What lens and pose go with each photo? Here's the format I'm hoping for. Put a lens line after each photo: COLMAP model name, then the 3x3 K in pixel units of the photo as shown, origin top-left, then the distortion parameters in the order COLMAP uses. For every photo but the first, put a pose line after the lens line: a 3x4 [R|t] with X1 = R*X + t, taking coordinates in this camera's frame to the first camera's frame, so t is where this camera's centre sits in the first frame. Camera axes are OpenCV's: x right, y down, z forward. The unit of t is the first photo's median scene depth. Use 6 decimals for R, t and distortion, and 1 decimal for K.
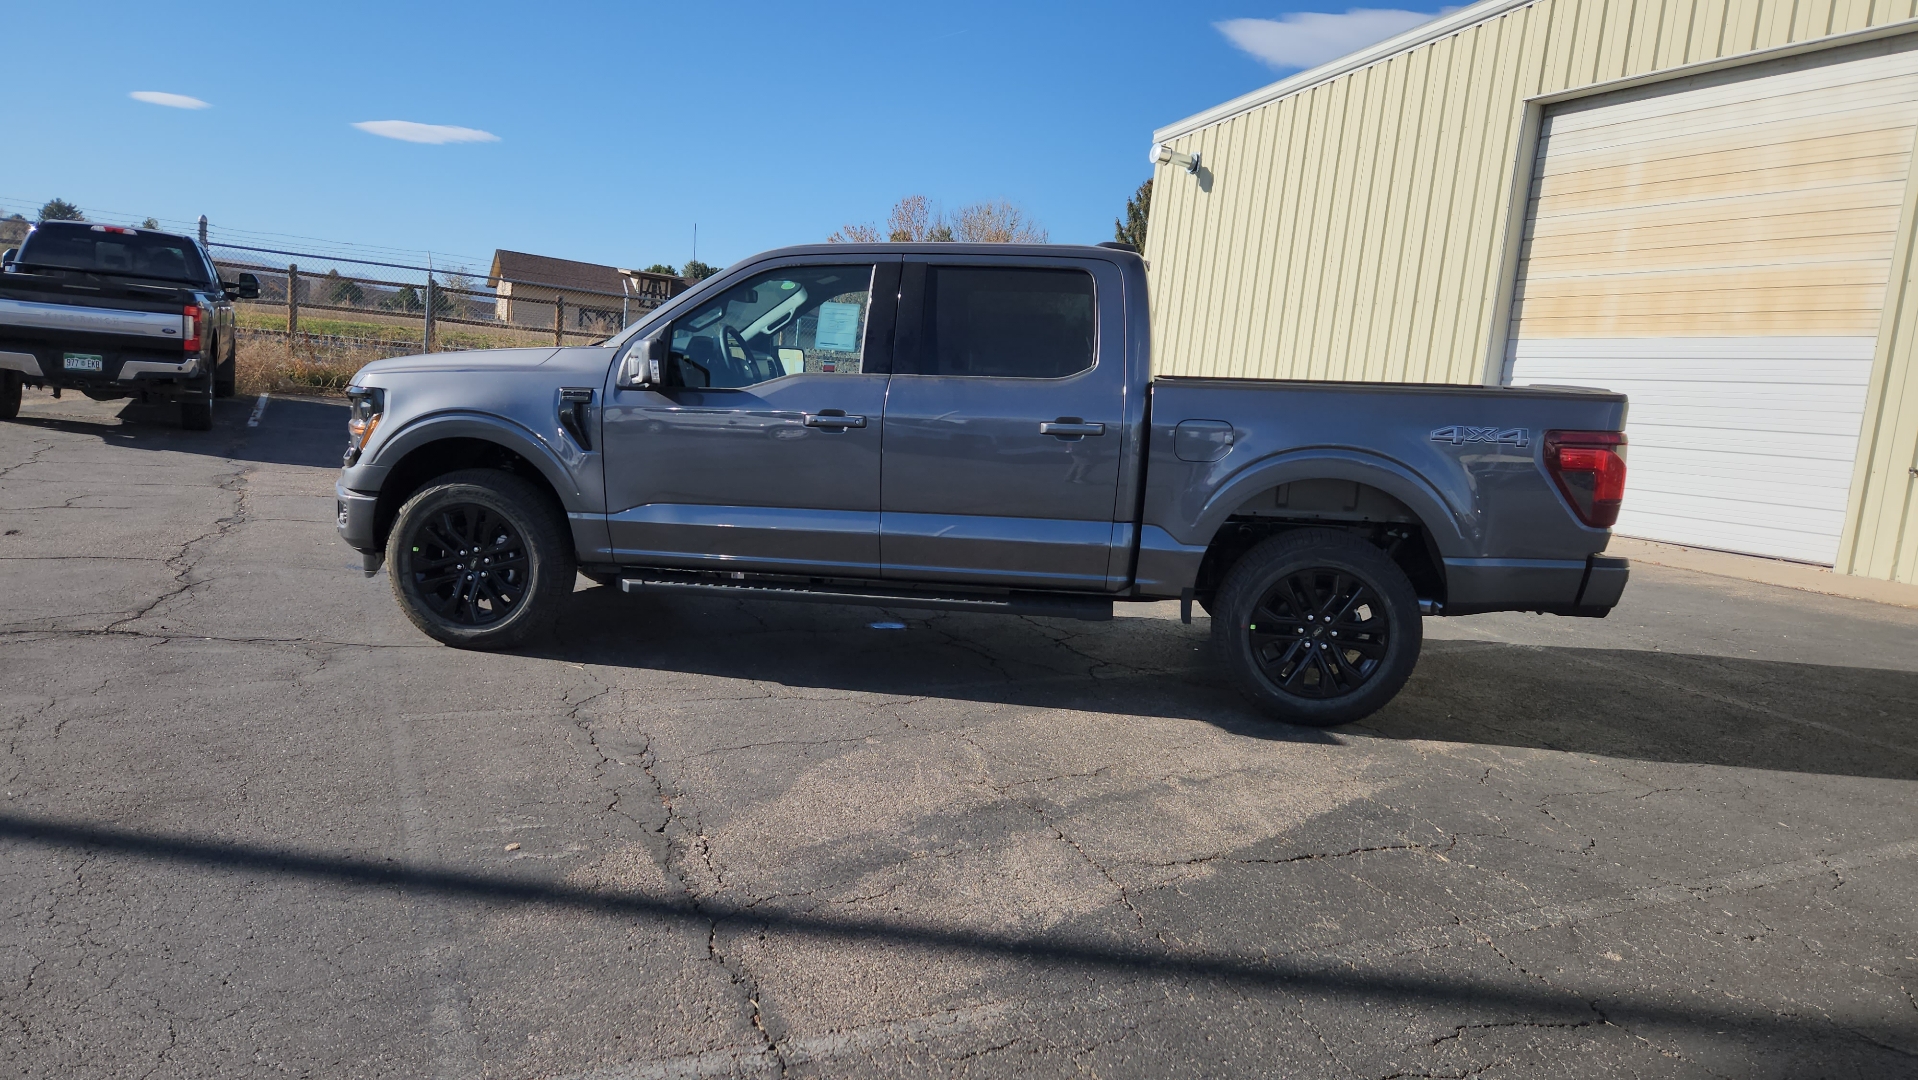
lens RADIAL K [[1288.5, 0, 940.7], [0, 1288.5, 546.7], [0, 0, 1]] dist [0.074462, -0.058681]
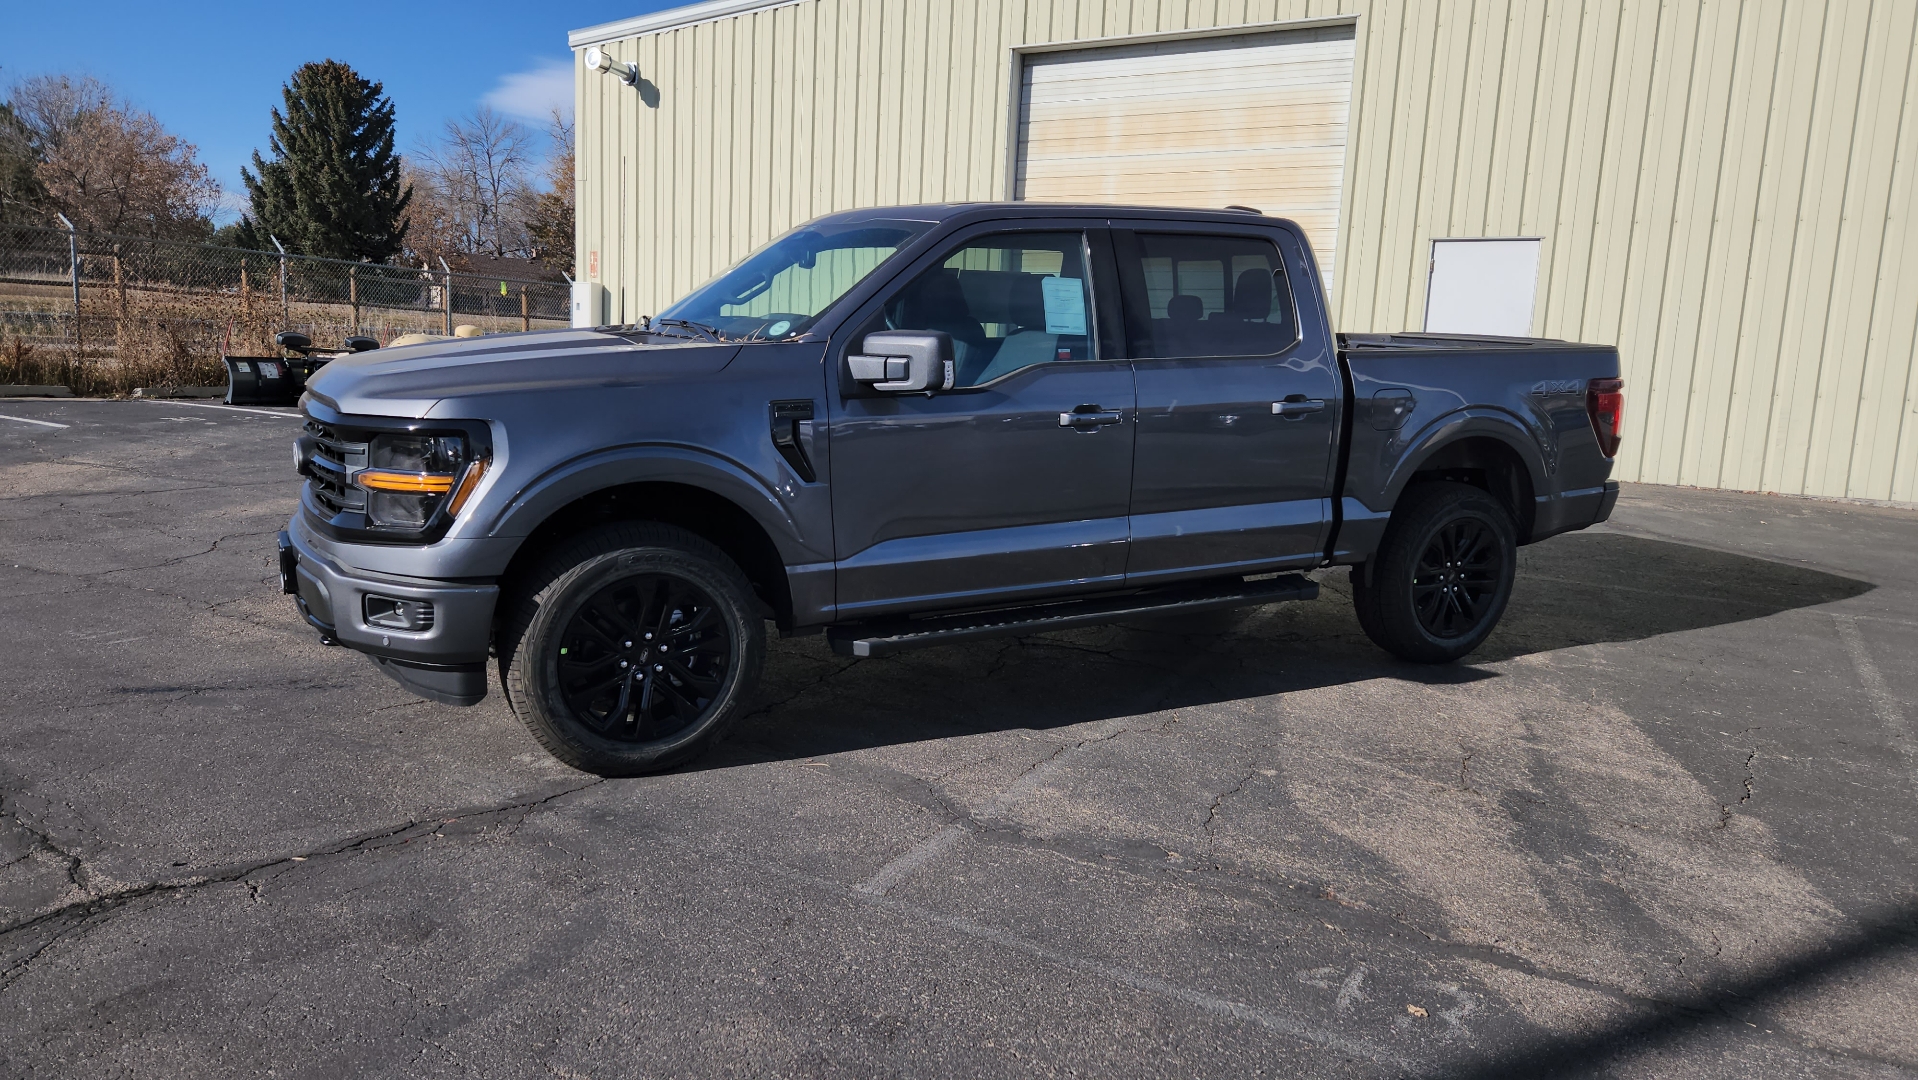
lens RADIAL K [[1288.5, 0, 940.7], [0, 1288.5, 546.7], [0, 0, 1]] dist [0.074462, -0.058681]
pose [[0.807892, -0.136205, 0.573374, -0.652623], [0.096506, 0.990368, 0.099283, -0.104931], [-0.581375, -0.024876, 0.813256, 0.349238]]
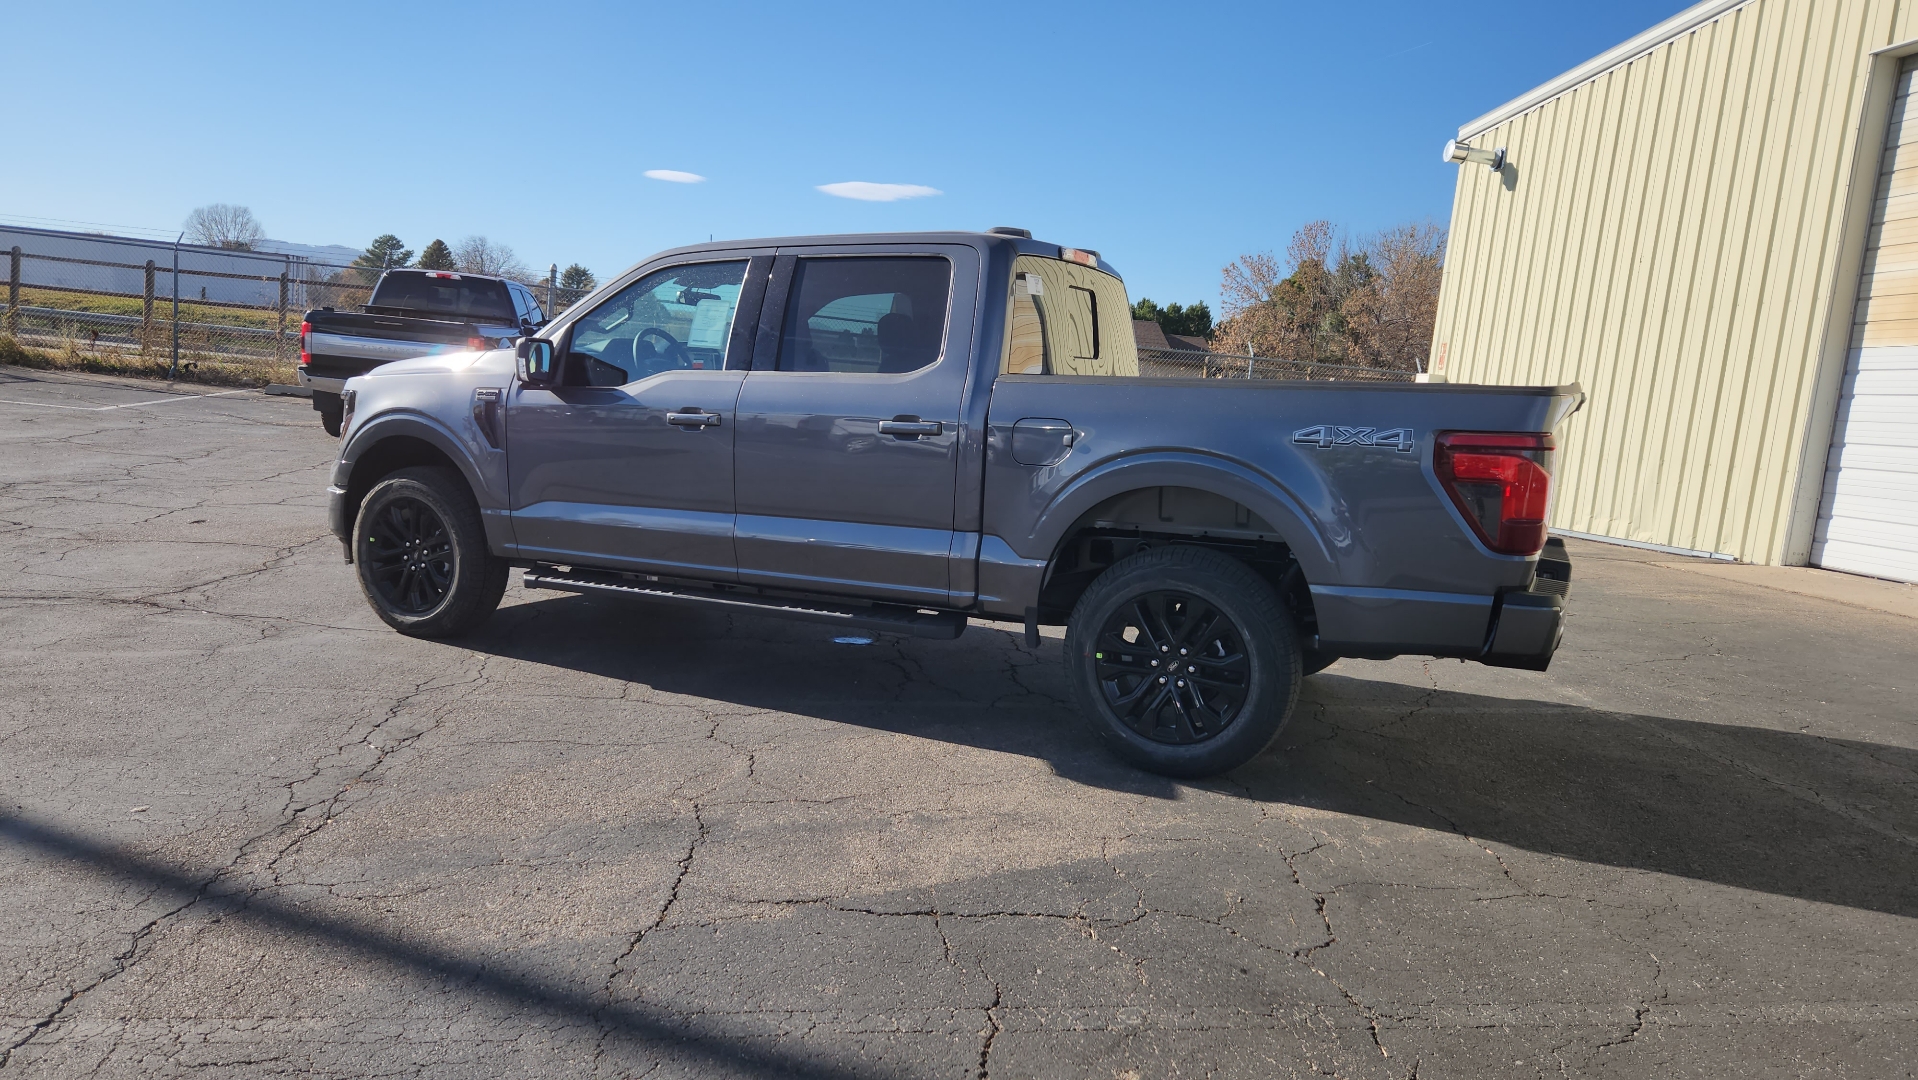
lens RADIAL K [[1290.7, 0, 932.6], [0, 1290.7, 537.2], [0, 0, 1]] dist [0.073515, -0.056260]
pose [[0.946851, 0.031251, -0.320151, 0.396138], [-0.042538, 0.998693, -0.028321, 0.011338], [0.318847, 0.040434, 0.946943, 0.132140]]
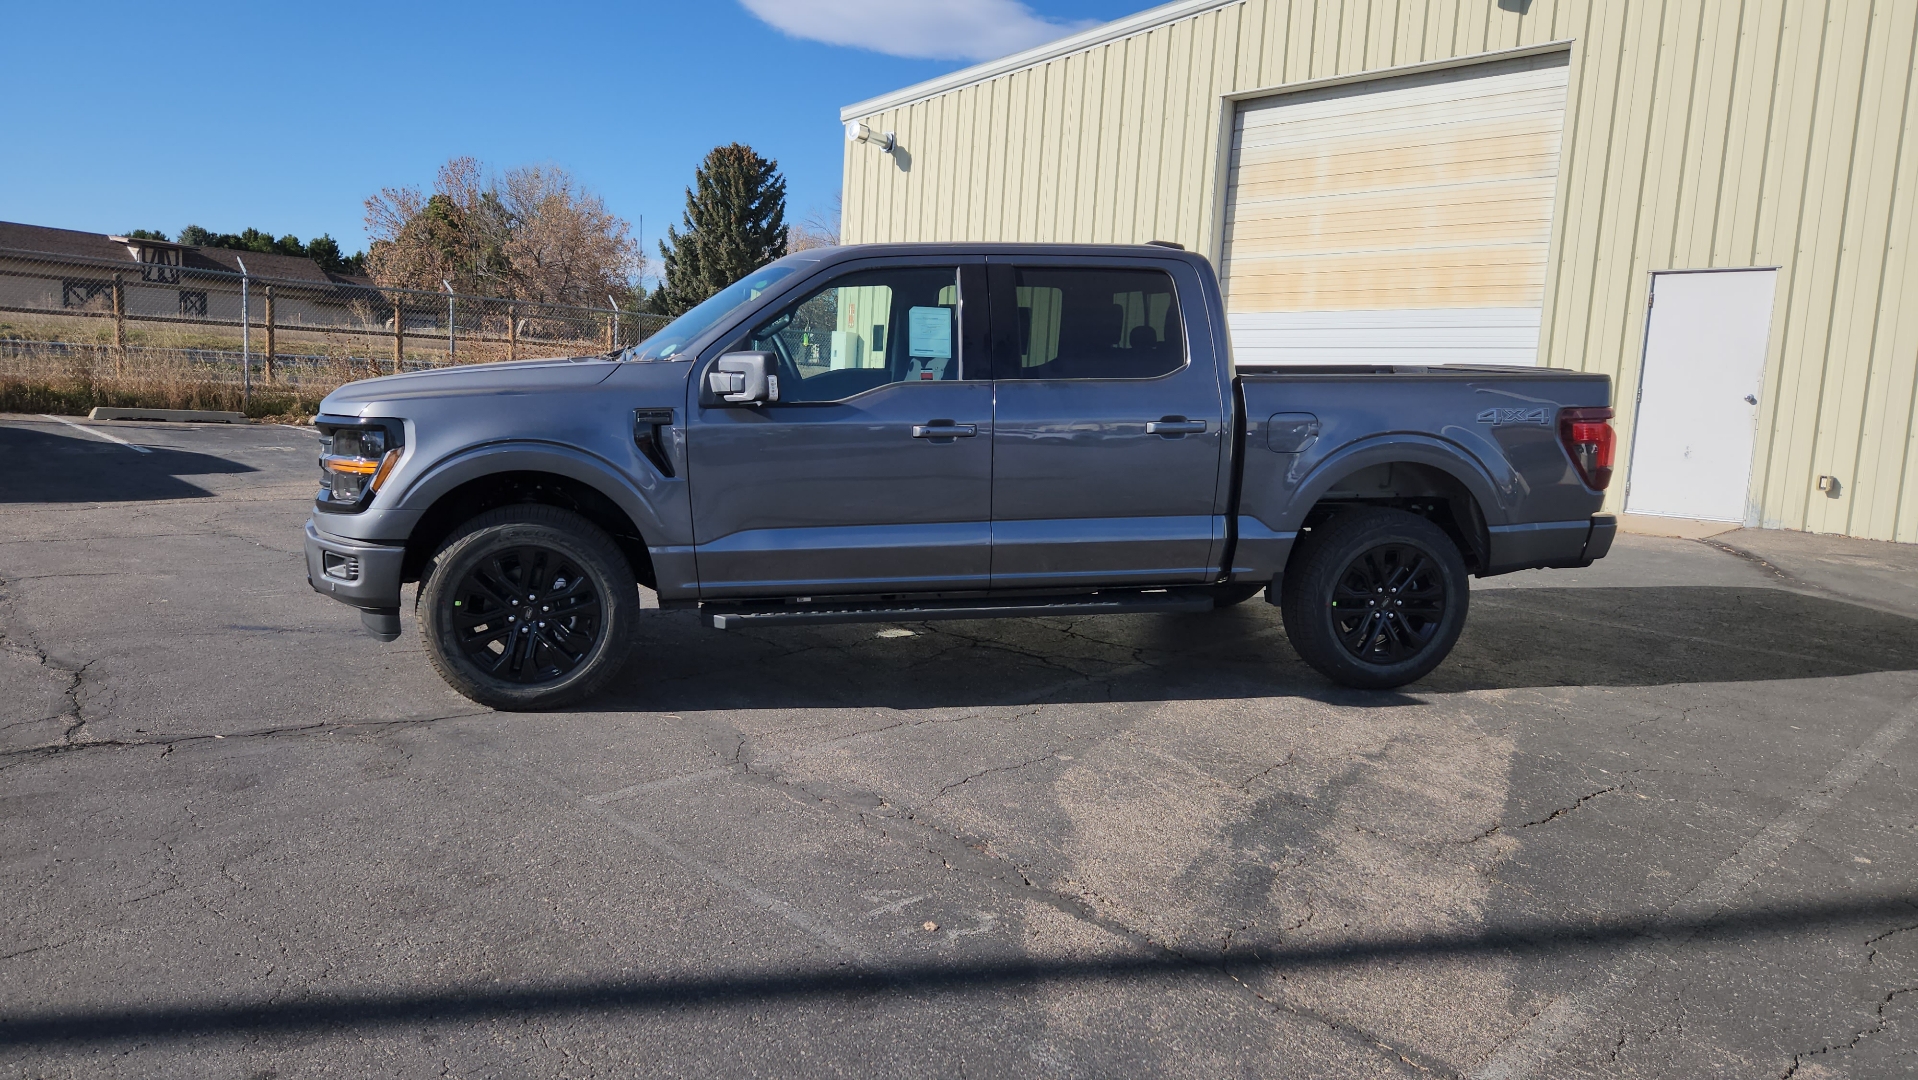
lens RADIAL K [[1290.7, 0, 932.6], [0, 1290.7, 537.2], [0, 0, 1]] dist [0.073515, -0.056260]
pose [[0.942945, -0.077314, 0.323849, -0.399372], [0.071870, 0.996999, 0.028755, -0.045652], [-0.325101, -0.003840, 0.945672, 0.090811]]
